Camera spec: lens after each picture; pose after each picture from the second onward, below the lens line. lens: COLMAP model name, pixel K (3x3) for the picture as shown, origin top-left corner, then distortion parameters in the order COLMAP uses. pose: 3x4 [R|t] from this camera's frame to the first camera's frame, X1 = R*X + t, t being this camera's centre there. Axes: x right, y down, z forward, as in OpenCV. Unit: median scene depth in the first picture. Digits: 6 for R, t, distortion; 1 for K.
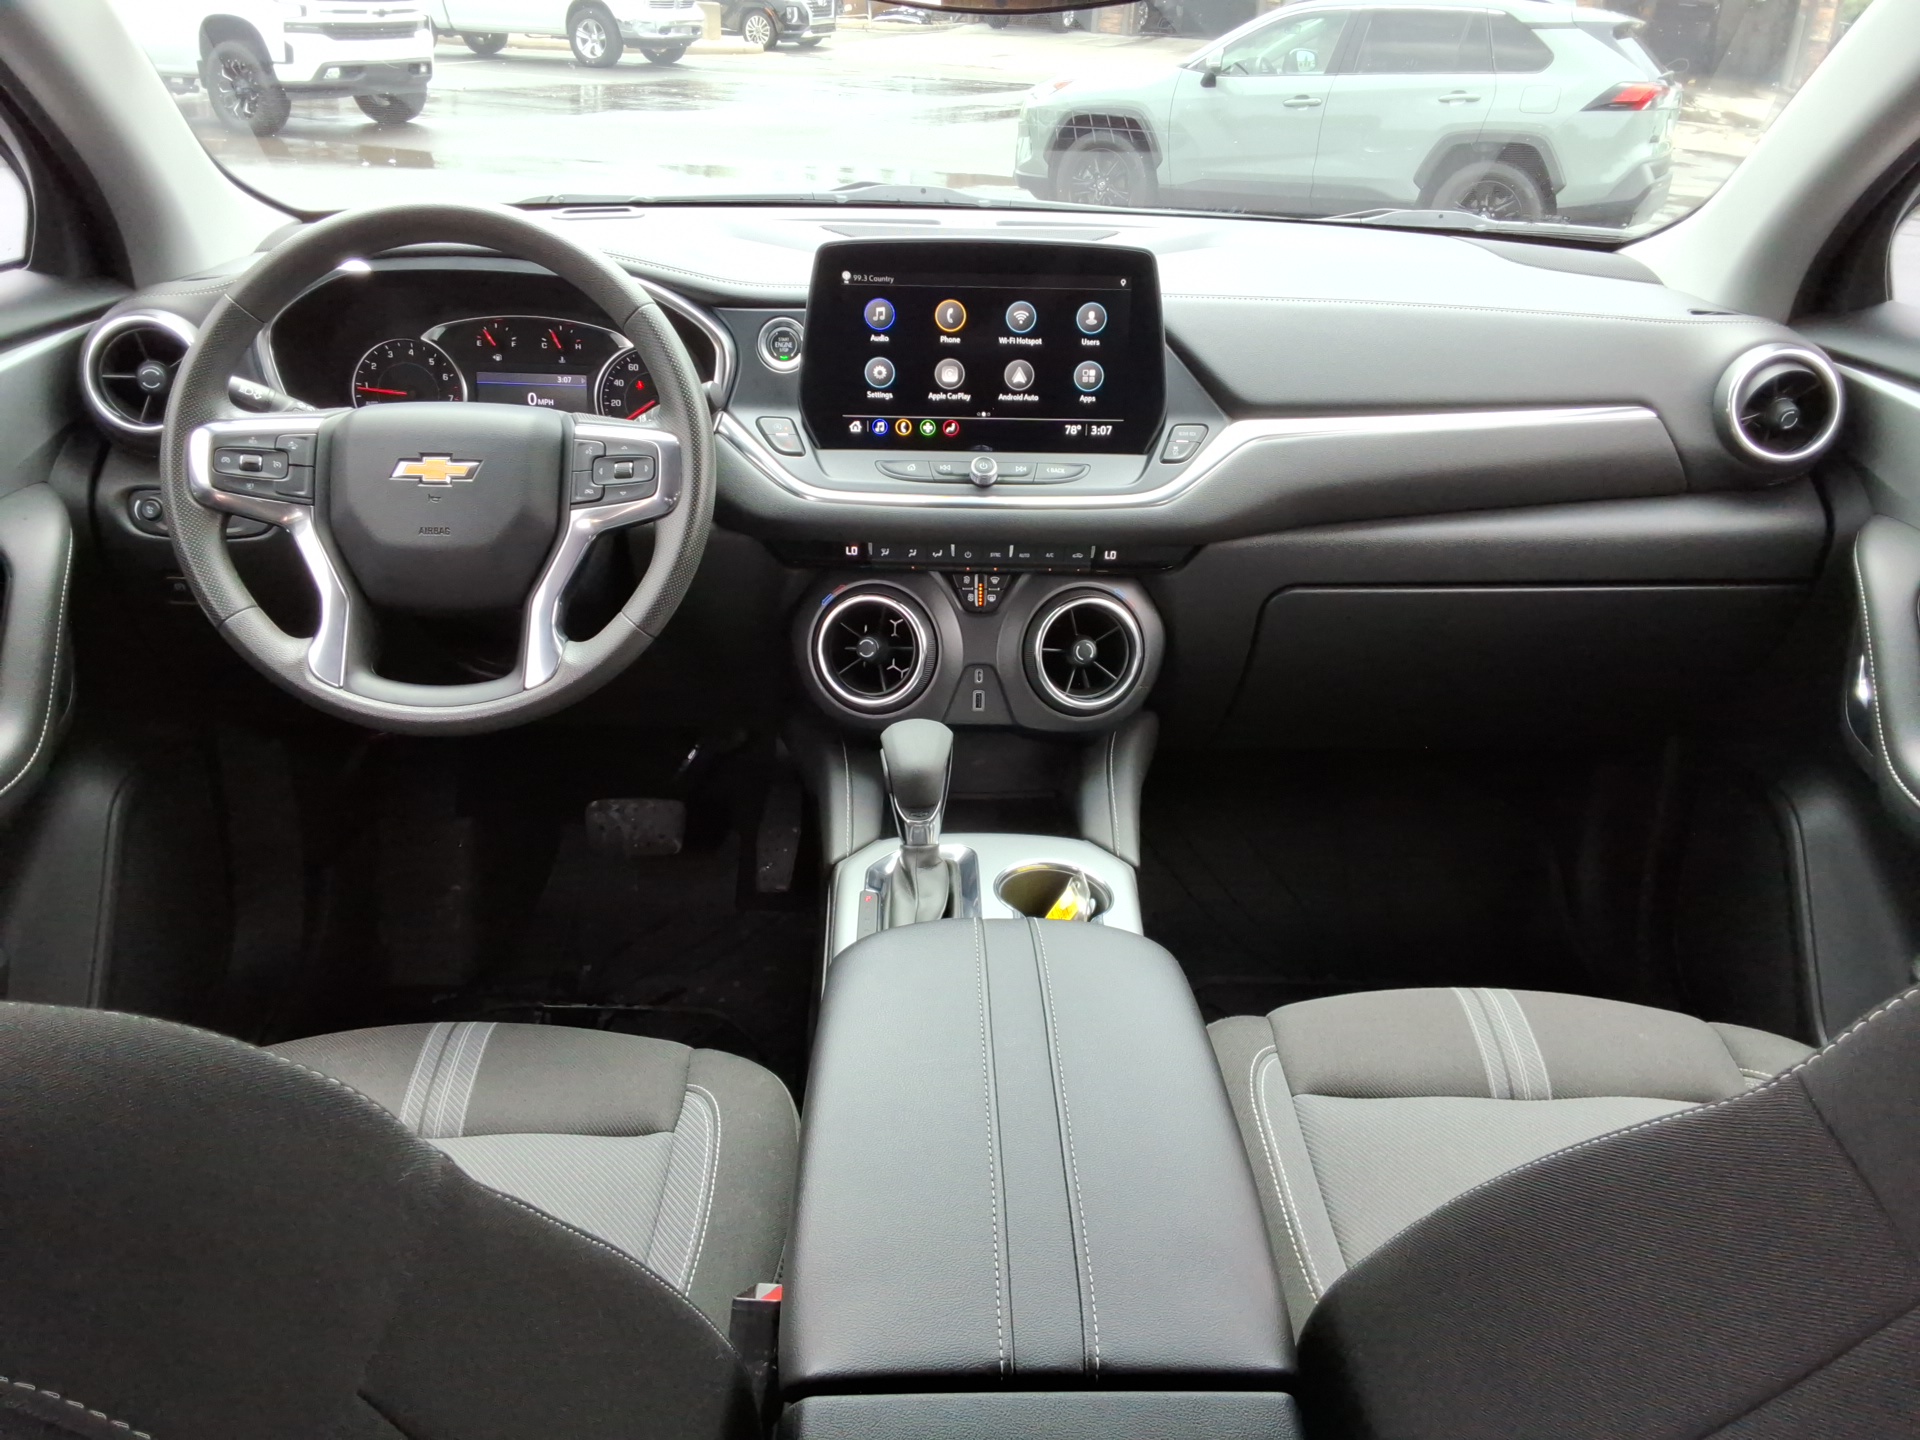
lens RADIAL K [[1542.7, 0, 977.2], [0, 1542.7, 716.5], [0, 0, 1]] dist [0.093067, -0.147250]
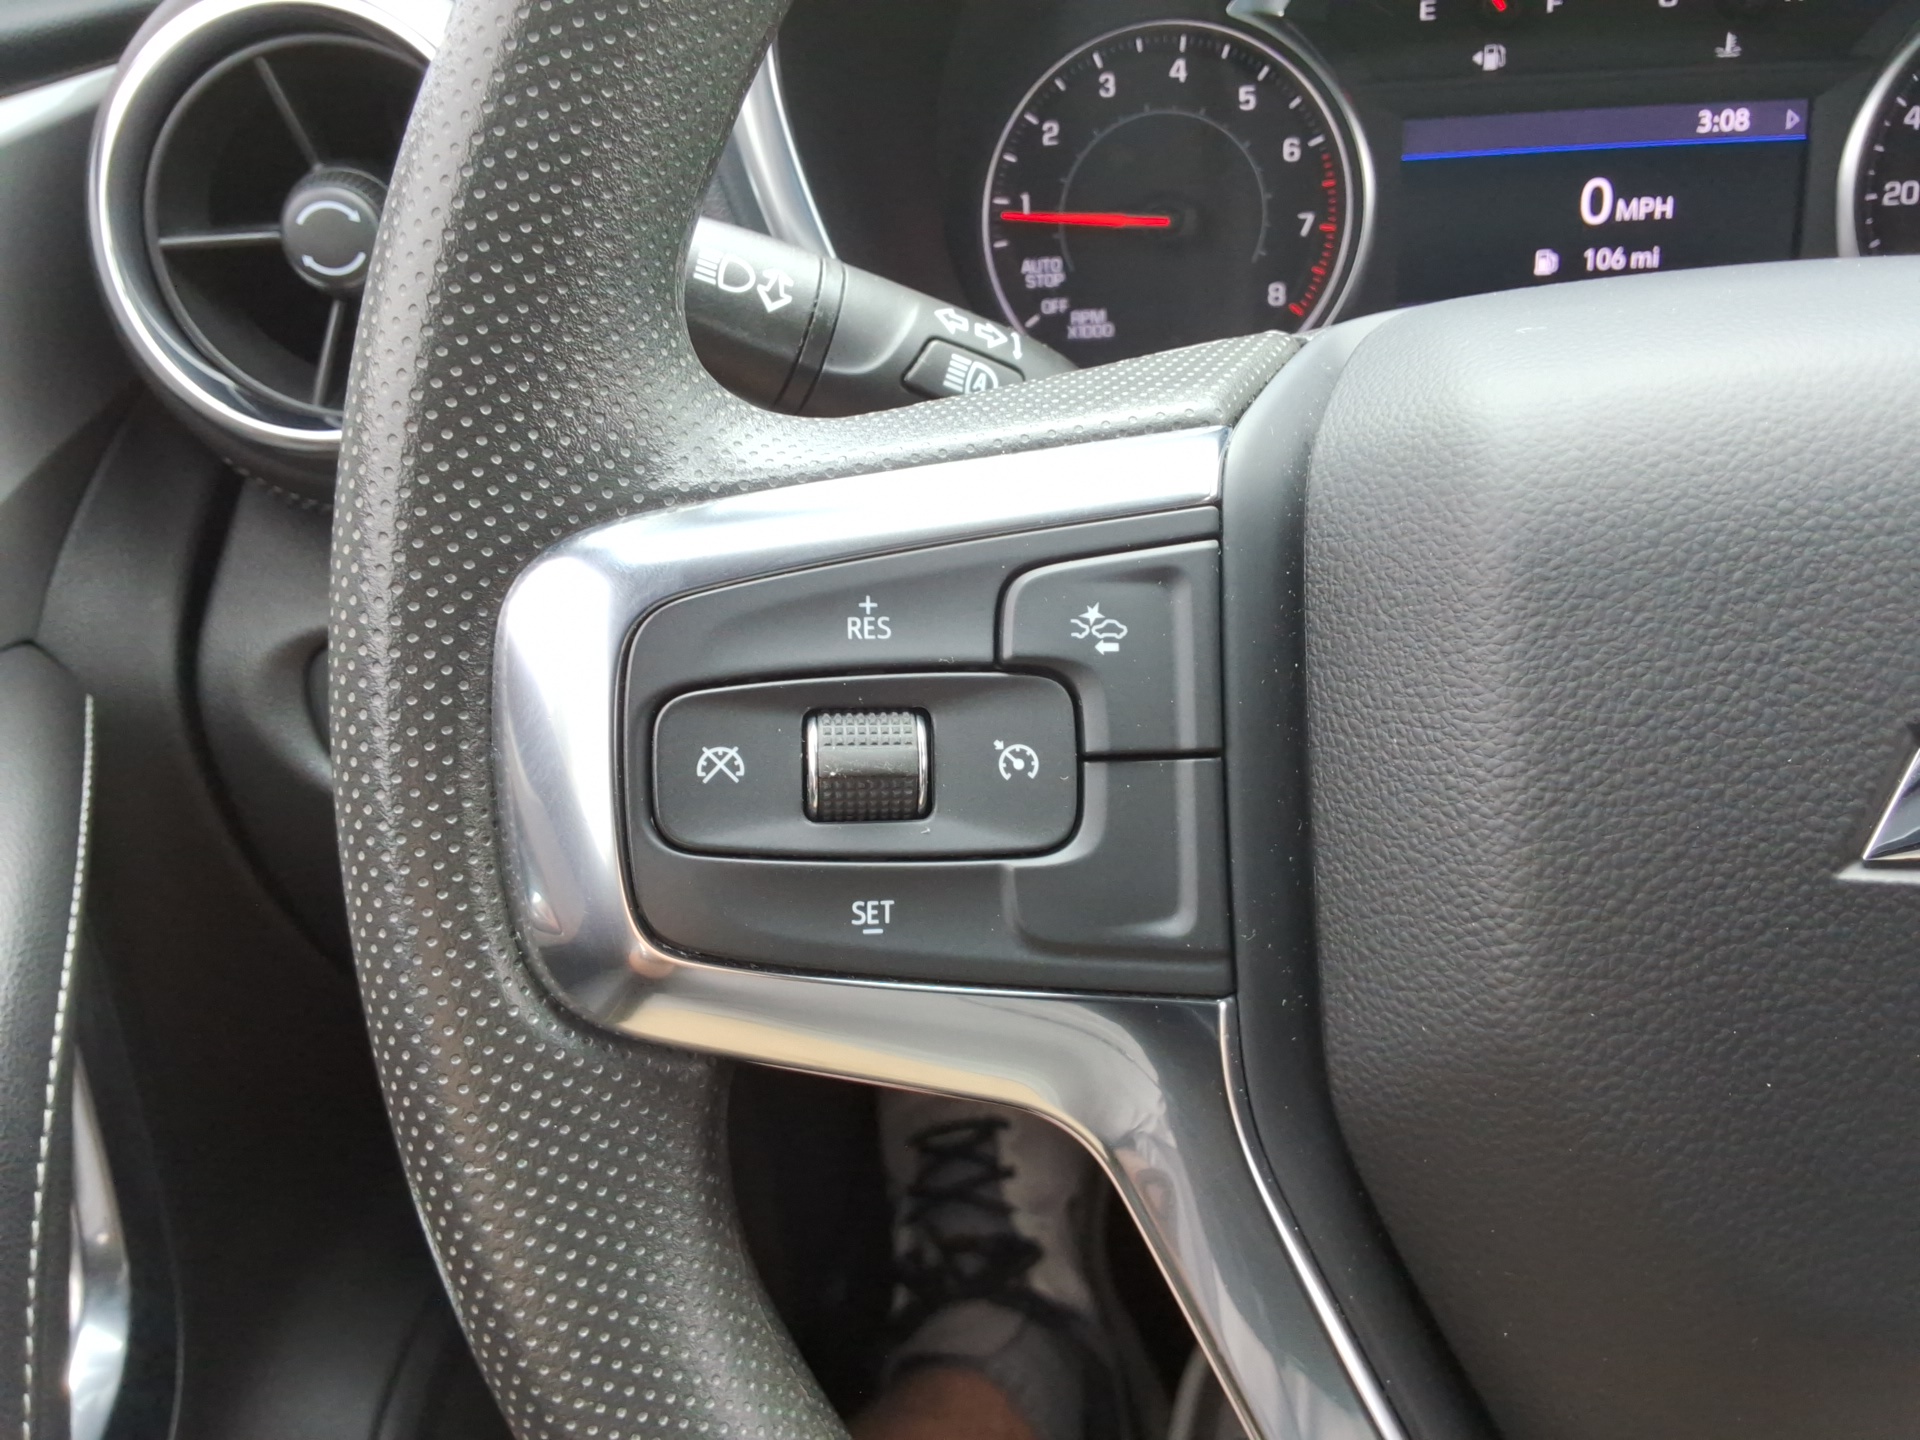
lens RADIAL K [[1542.7, 0, 953.3], [0, 1542.7, 760.8], [0, 0, 1]] dist [0.093067, -0.147250]
pose [[0.980370, -0.012302, -0.196783, -0.371062], [0.041403, 0.988644, 0.144462, -0.161608], [0.192771, -0.149774, 0.969746, 0.742517]]
